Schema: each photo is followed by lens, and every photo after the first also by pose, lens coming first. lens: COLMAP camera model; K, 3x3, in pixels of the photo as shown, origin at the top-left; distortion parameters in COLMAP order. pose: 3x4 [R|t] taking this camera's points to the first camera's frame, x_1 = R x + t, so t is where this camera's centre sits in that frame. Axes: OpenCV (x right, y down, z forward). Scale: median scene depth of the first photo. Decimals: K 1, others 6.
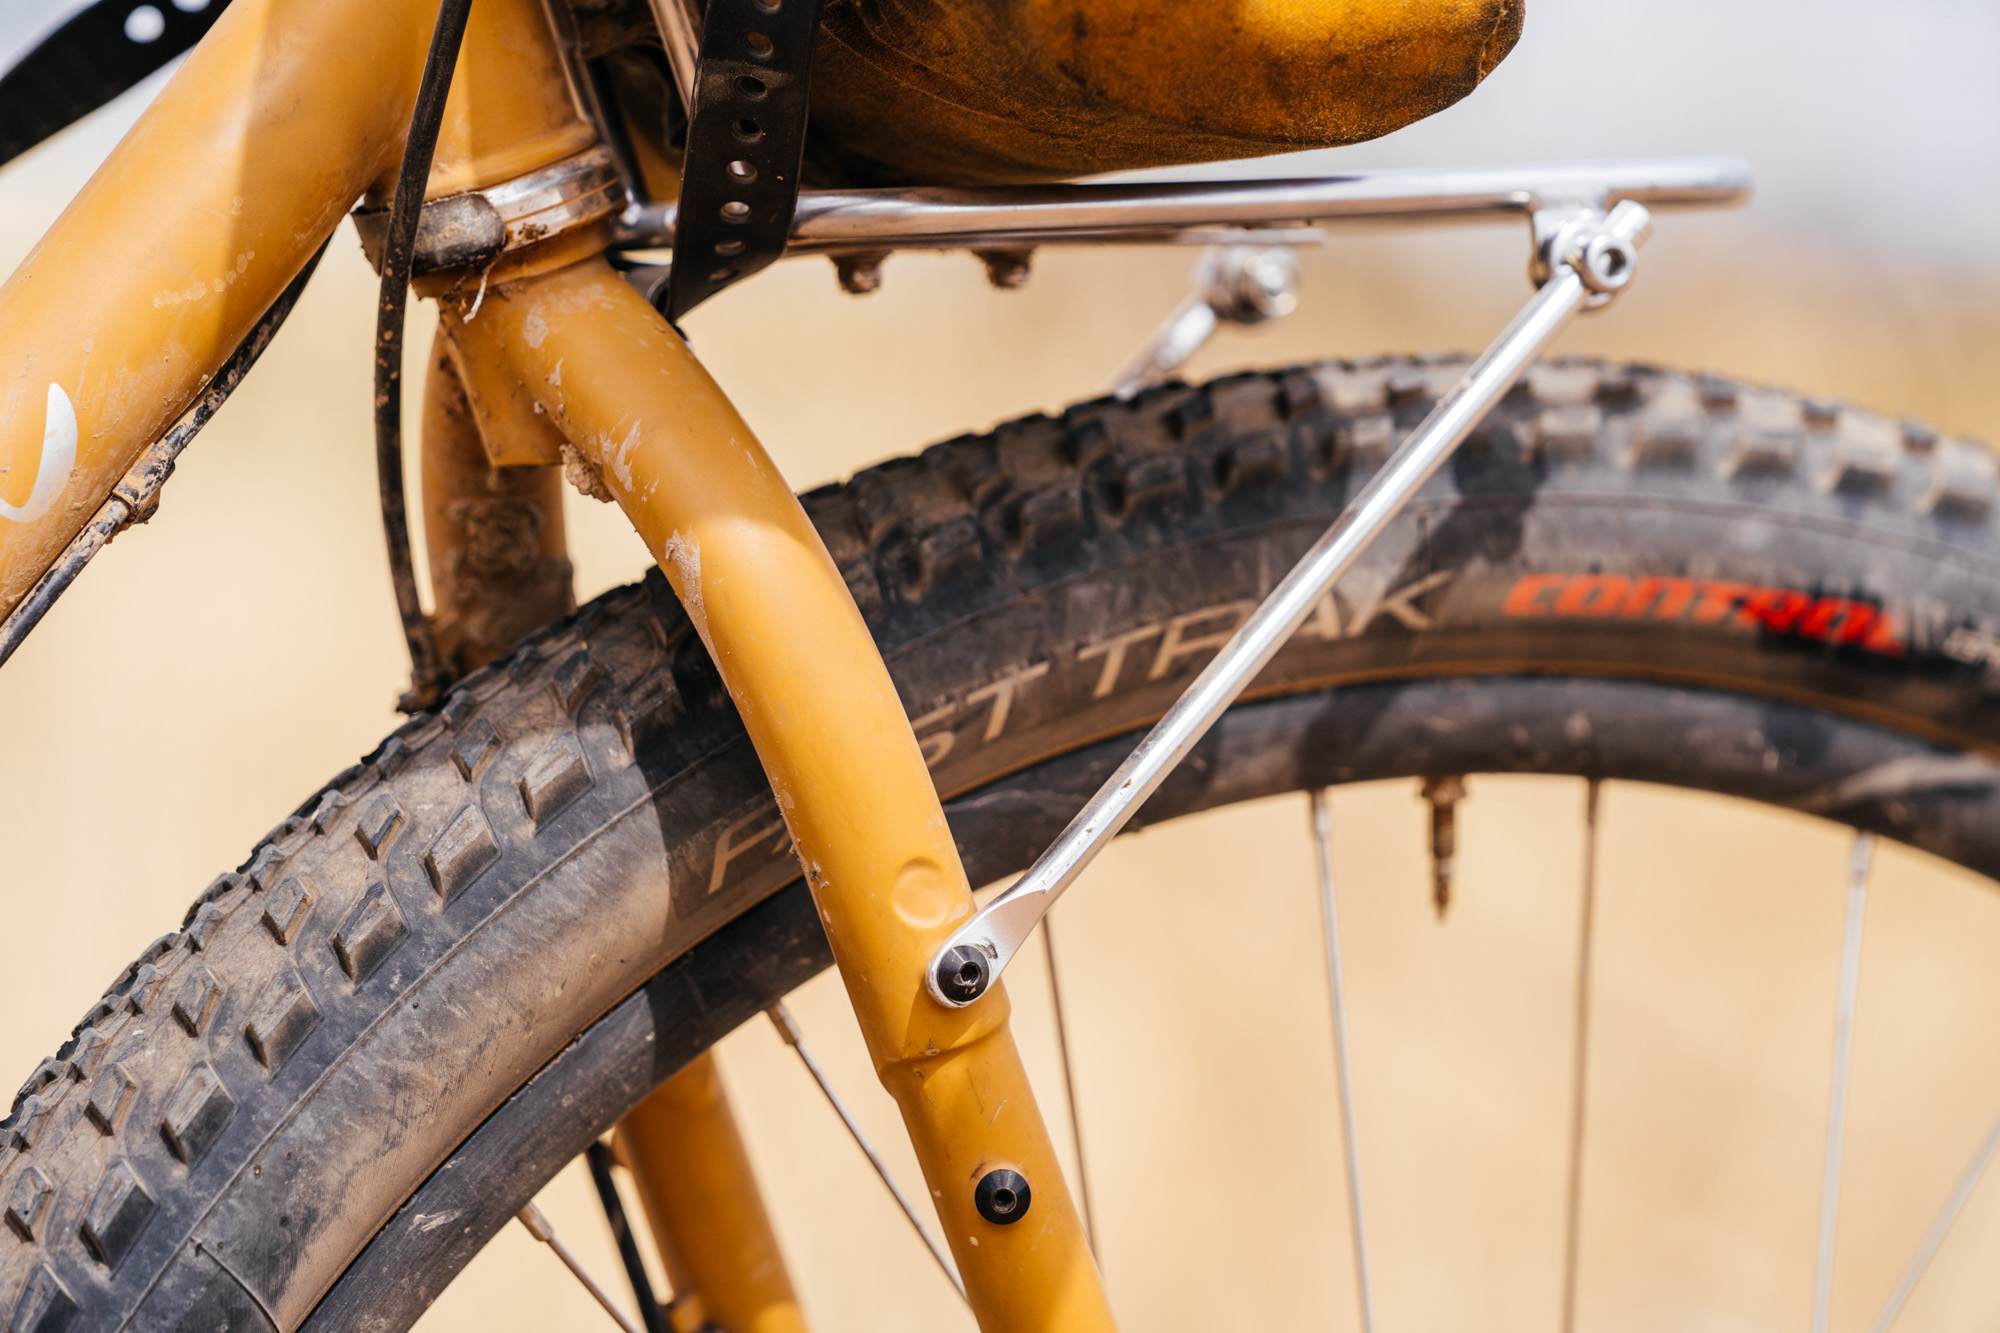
lens RADIAL K [[9342.4, 0, 987.5], [0, 9342.4, 678.5], [0, 0, 1]] dist [1.153333, 0.000000]
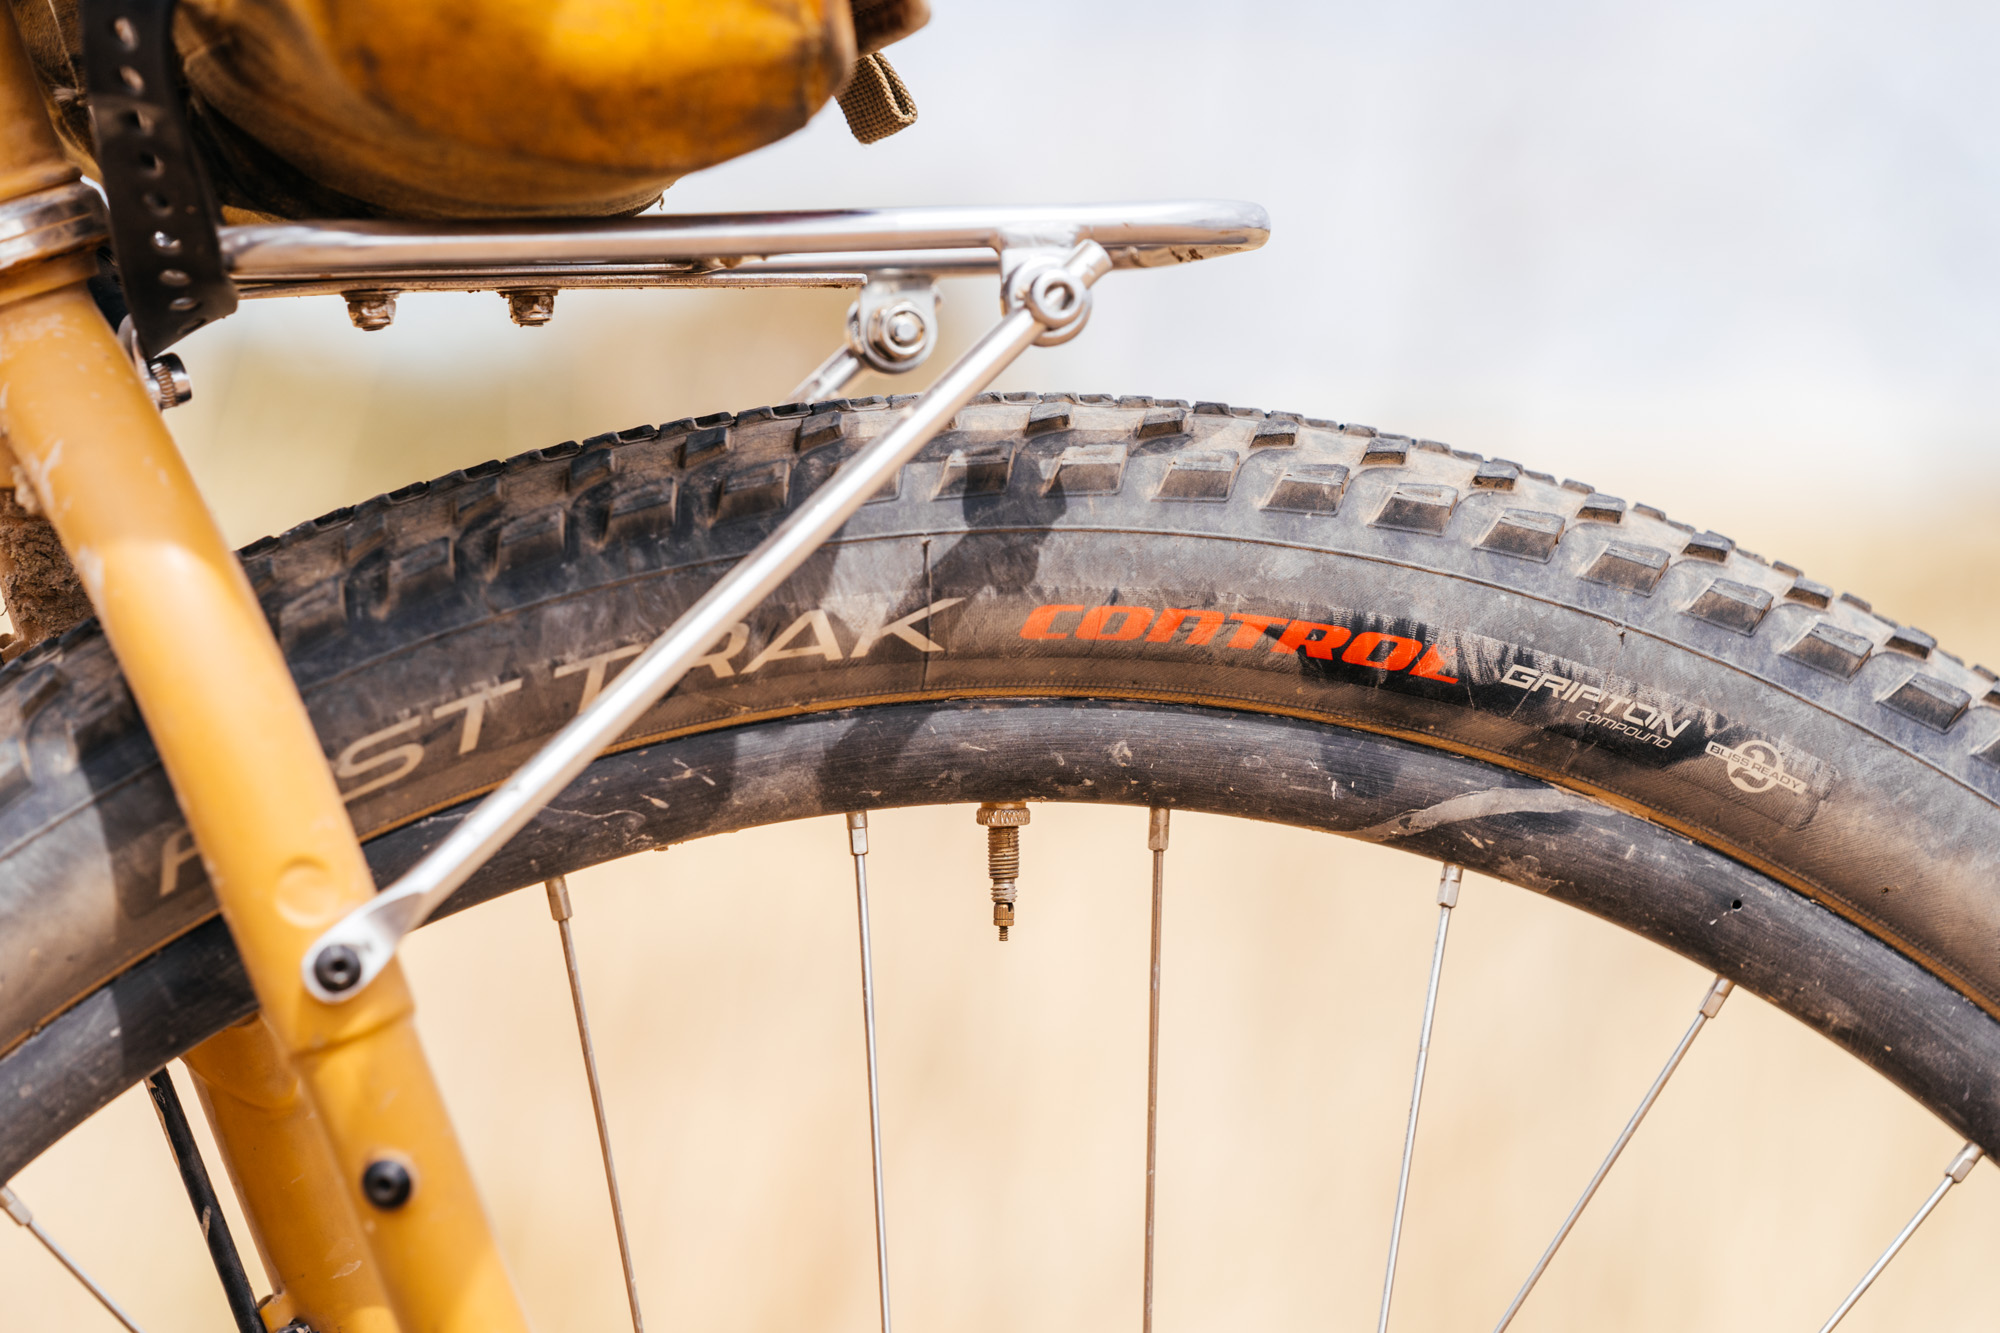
lens RADIAL K [[9378.6, 0, 986.5], [0, 9378.6, 658.5], [0, 0, 1]] dist [0.917423, 0.000000]
pose [[0.968854, 0.002335, -0.247621, 0.320946], [-0.009590, 0.999559, -0.028098, 0.025311], [0.247447, 0.029597, 0.968449, -0.002193]]
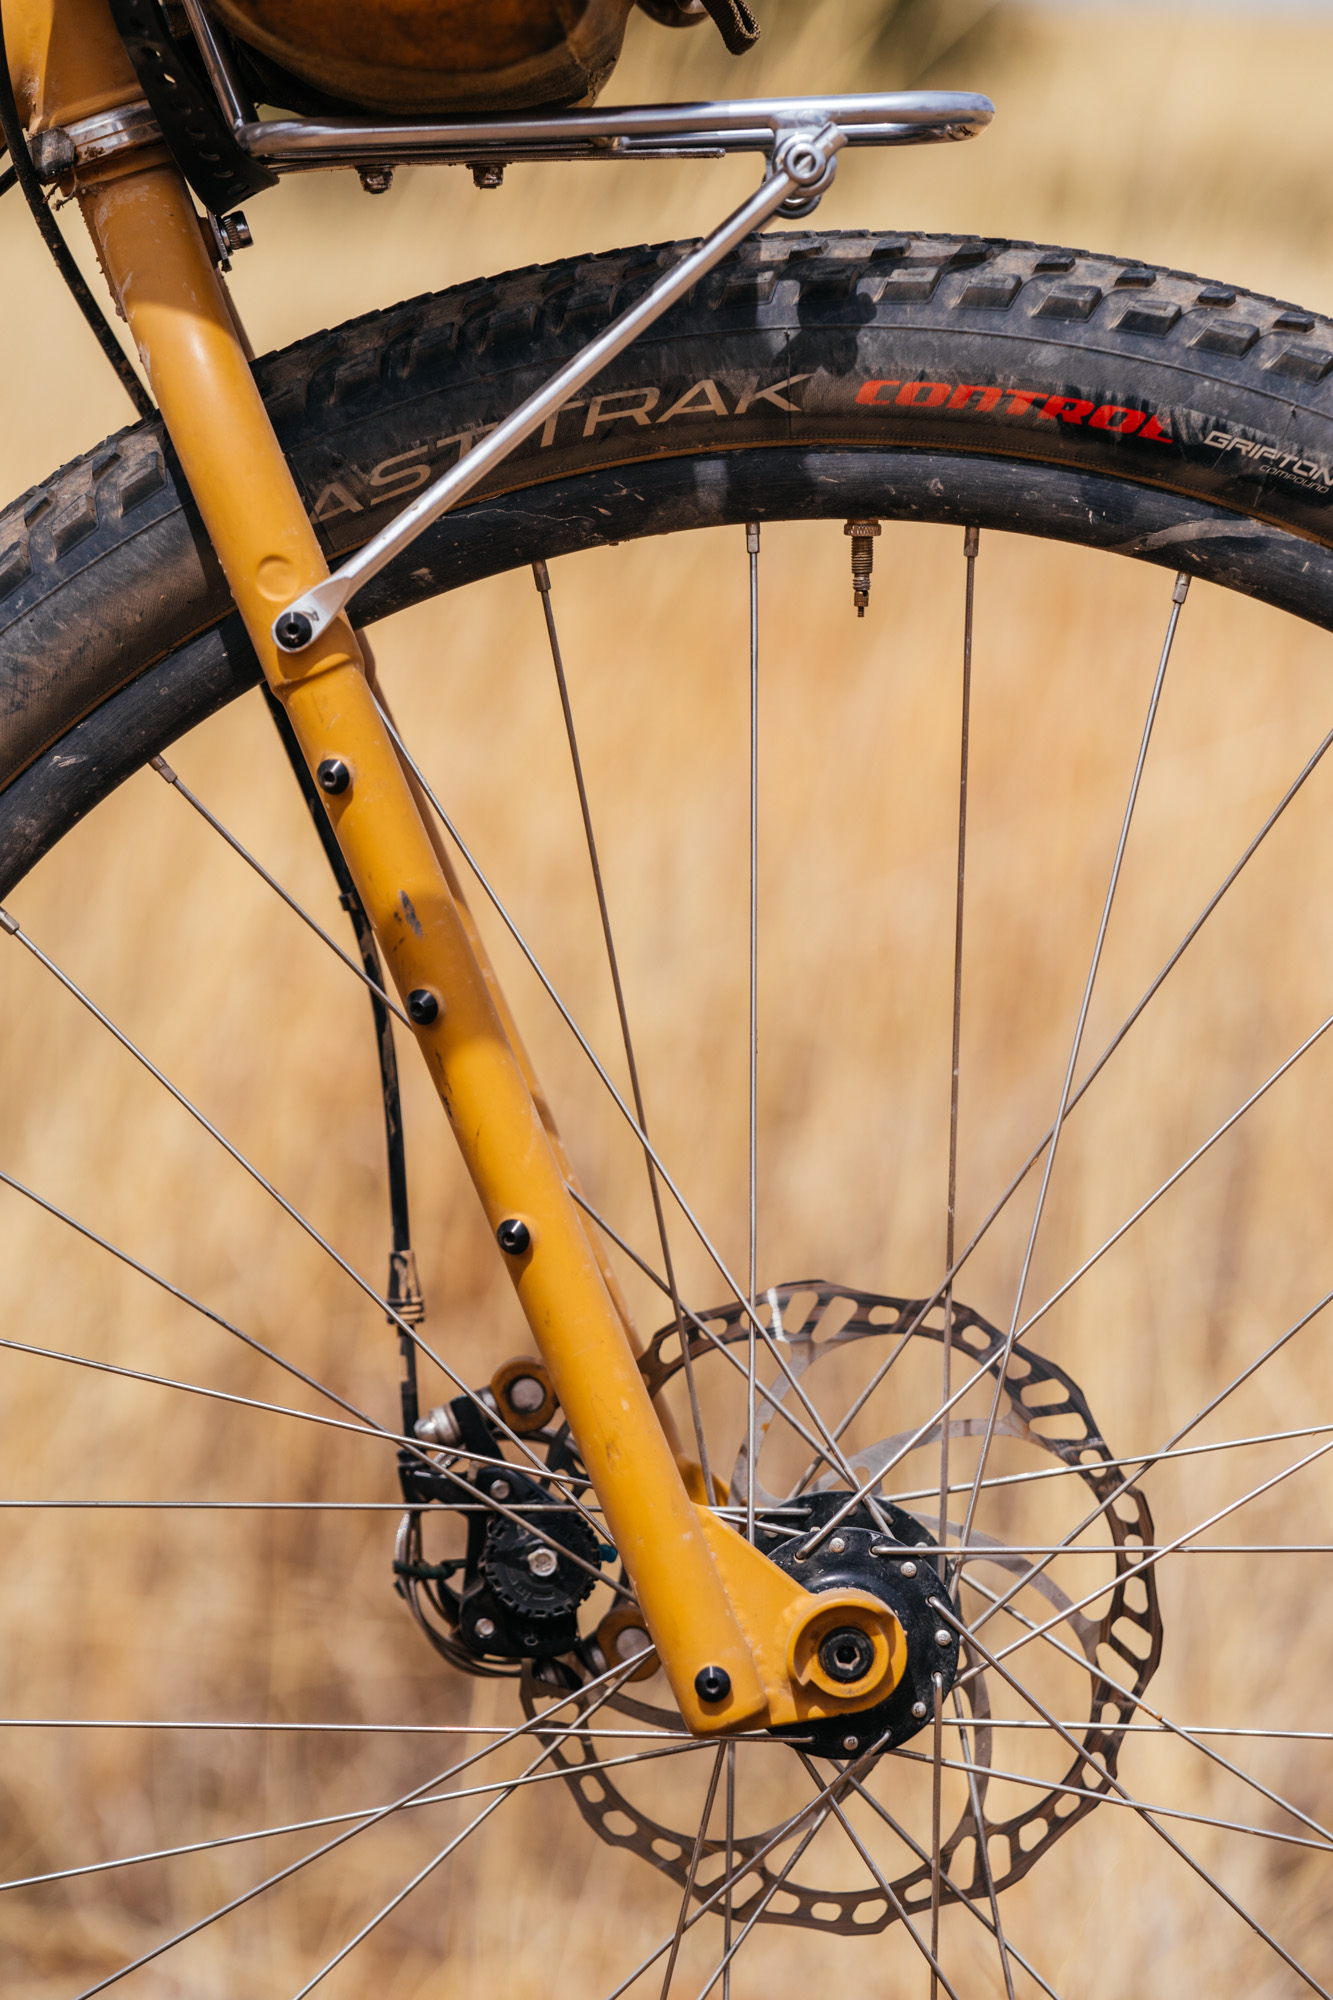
lens RADIAL K [[8543.6, 0, 682.1], [0, 8543.6, 1003.0], [0, 0, 1]] dist [0.404132, 0.000000]
pose [[0.880003, 0.057560, -0.471467, 0.701448], [-0.043536, 0.998226, 0.040608, 0.035105], [0.472968, -0.015210, 0.880948, -0.210824]]
